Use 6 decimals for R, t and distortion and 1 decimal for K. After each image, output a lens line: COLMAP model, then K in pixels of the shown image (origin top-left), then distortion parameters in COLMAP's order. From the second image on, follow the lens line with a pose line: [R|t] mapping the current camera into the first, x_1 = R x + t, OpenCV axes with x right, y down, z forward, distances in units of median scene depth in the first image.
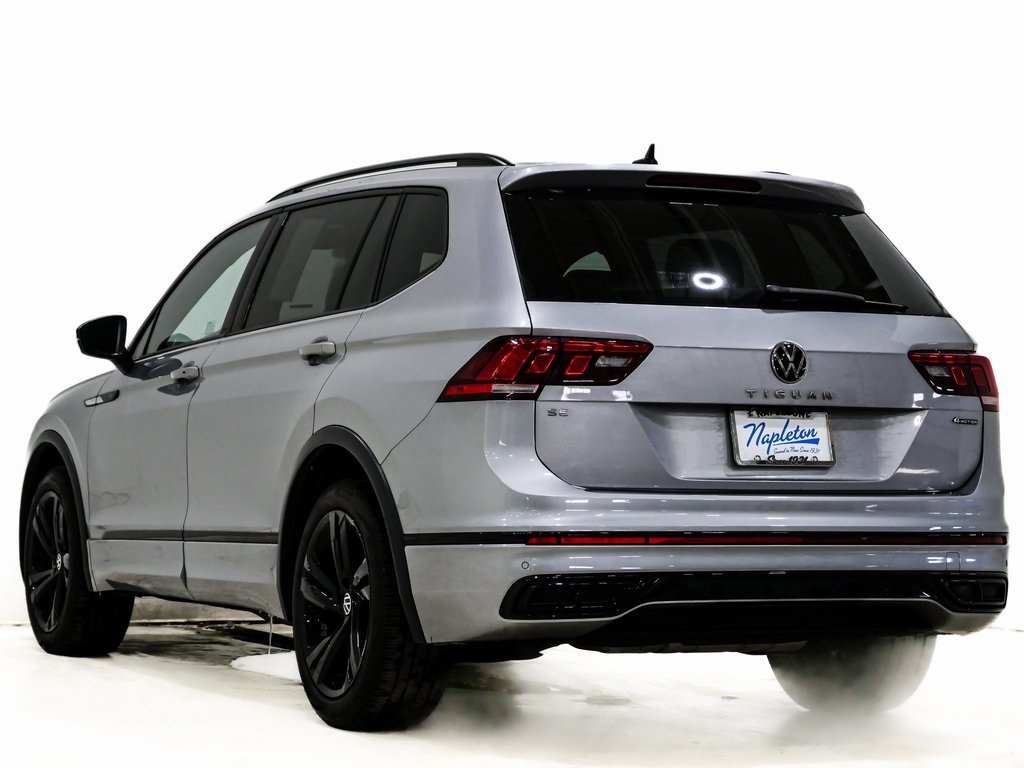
lens RADIAL K [[2623.3, 0, 513.7], [0, 2623.3, 383.8], [0, 0, 1]] dist [0.748856, 0.000000]
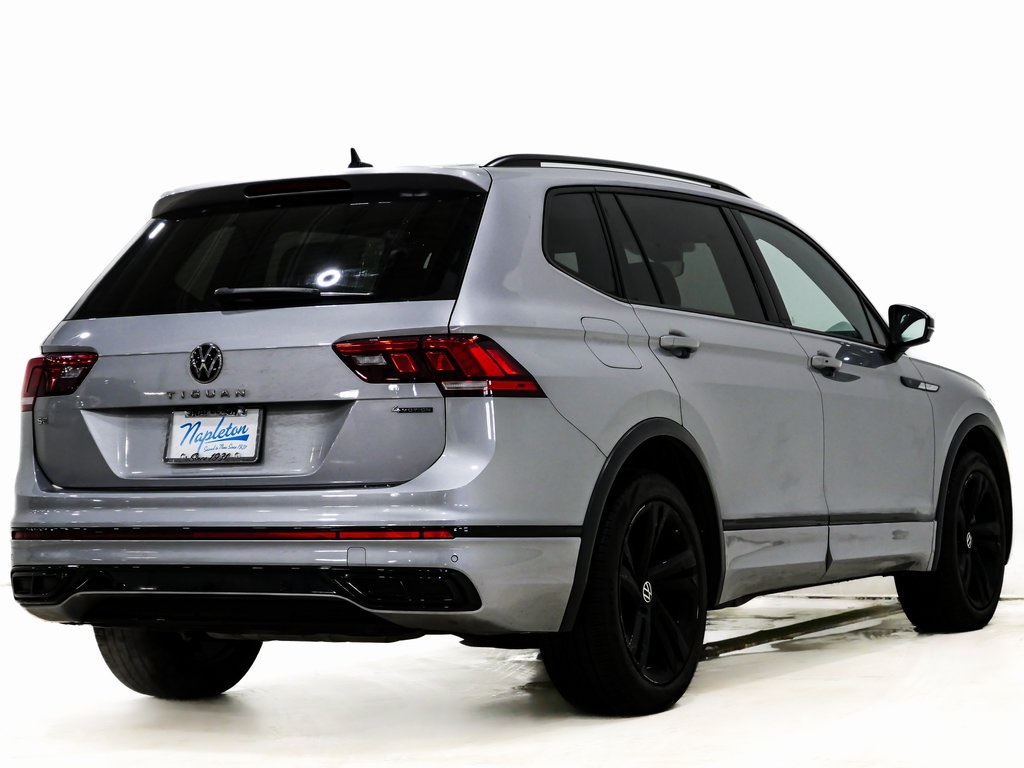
lens RADIAL K [[2508.0, 0, 512.3], [0, 2508.0, 381.6], [0, 0, 1]] dist [-0.385316, 0.000000]
pose [[0.574385, -0.045354, -0.817328, 0.950868], [0.051888, 0.998473, -0.018941, 0.023511], [0.816939, -0.031531, 0.575861, 0.535105]]
